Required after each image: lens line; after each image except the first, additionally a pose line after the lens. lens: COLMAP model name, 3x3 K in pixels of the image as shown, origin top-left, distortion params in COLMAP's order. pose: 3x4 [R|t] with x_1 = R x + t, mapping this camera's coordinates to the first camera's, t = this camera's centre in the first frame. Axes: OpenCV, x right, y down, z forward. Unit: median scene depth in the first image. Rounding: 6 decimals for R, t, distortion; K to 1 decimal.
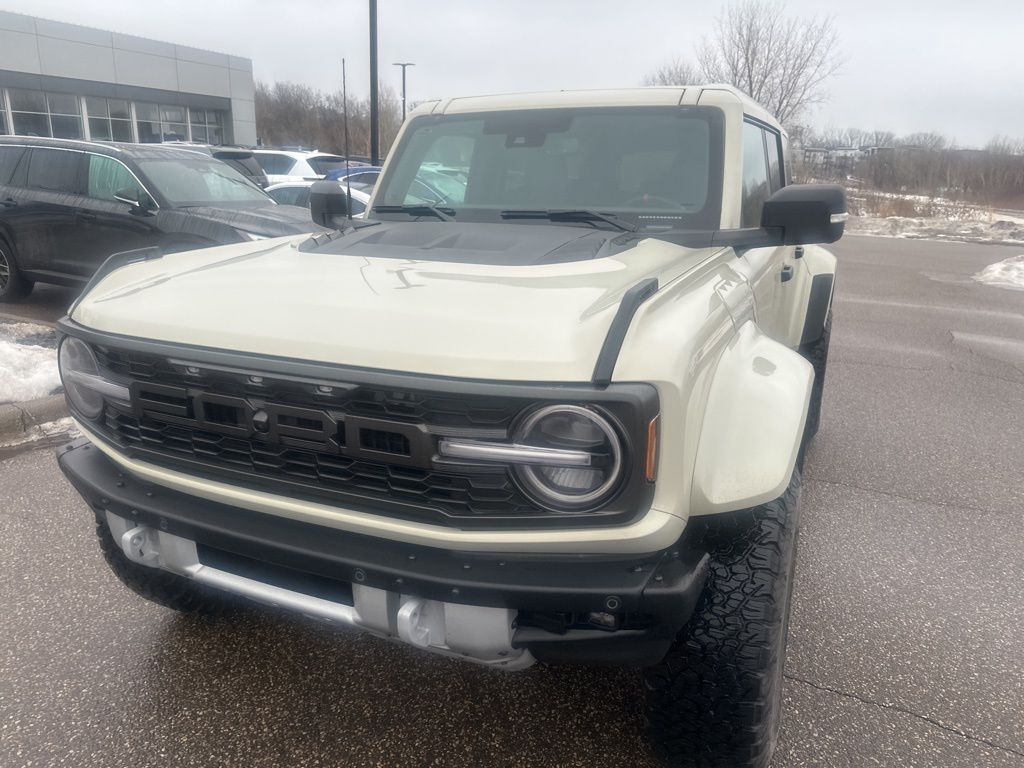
lens RADIAL K [[723.7, 0, 518.0], [0, 723.7, 378.9], [0, 0, 1]] dist [0.032951, -0.042573]
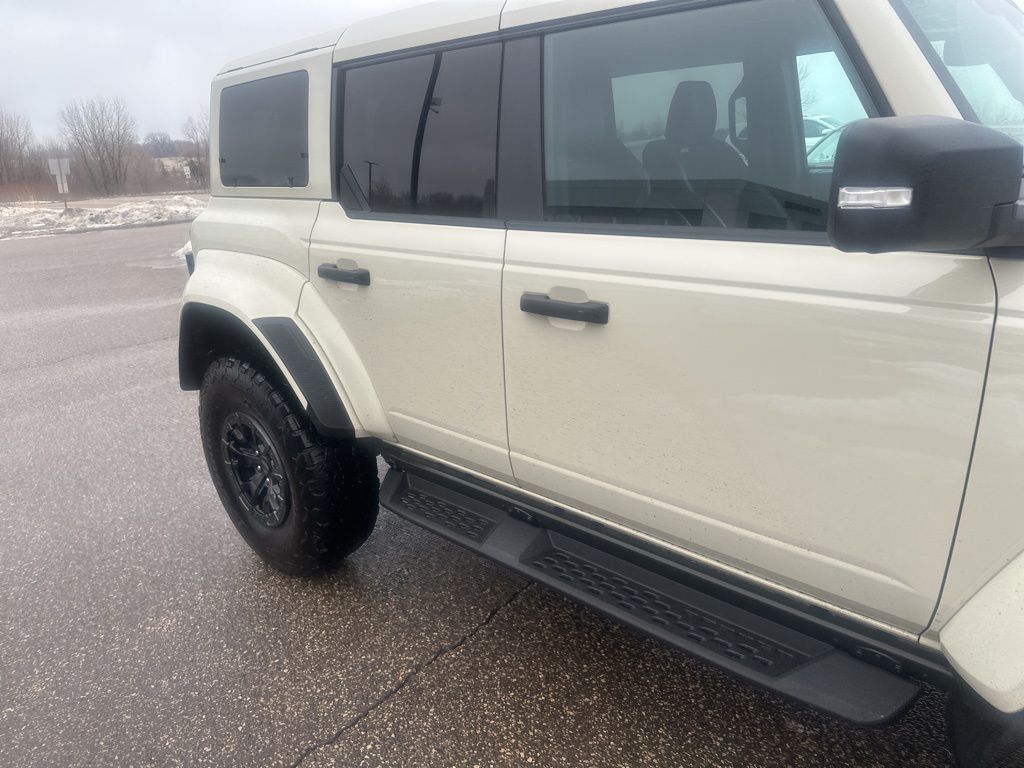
lens RADIAL K [[725.2, 0, 511.4], [0, 725.2, 375.4], [0, 0, 1]] dist [0.039216, -0.043362]
pose [[0.322818, -0.326577, 0.888333, -0.886192], [0.322827, 0.920292, 0.221012, -0.399969], [-0.889703, 0.215431, 0.402514, 1.422764]]
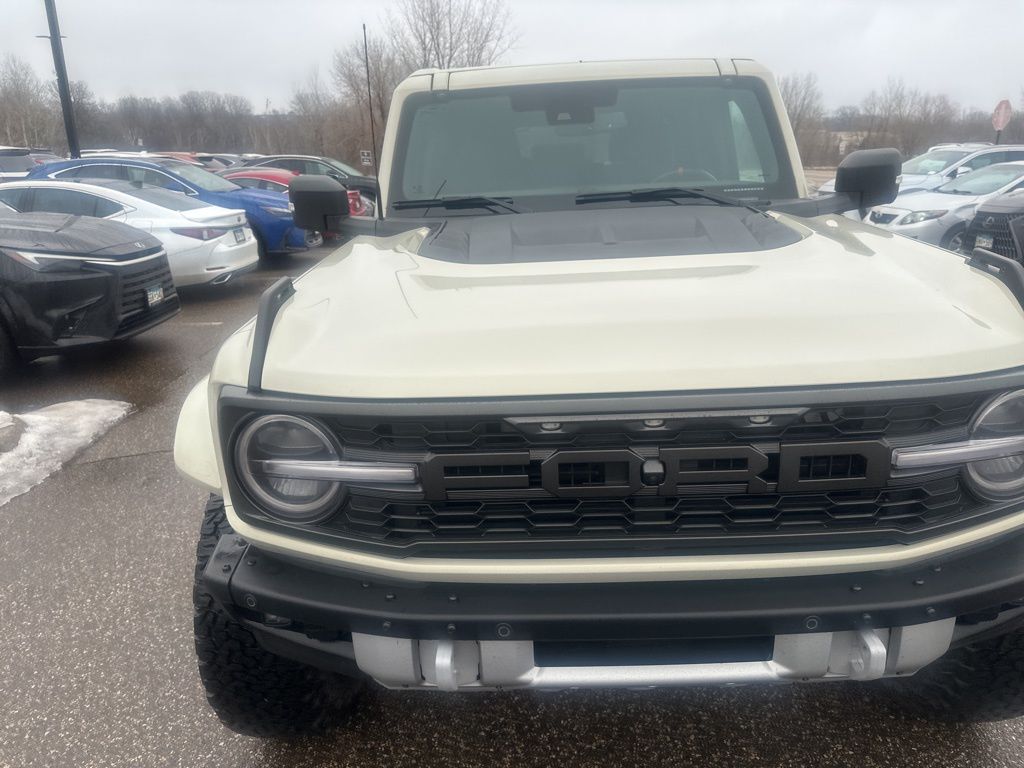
lens RADIAL K [[725.1, 0, 512.0], [0, 725.1, 384.0], [0, 0, 1]] dist [0.043389, -0.054772]
pose [[0.922392, -0.163872, 0.349769, -0.516995], [0.151824, 0.986474, 0.061796, -0.076875], [-0.355165, -0.003897, 0.934796, 0.201639]]
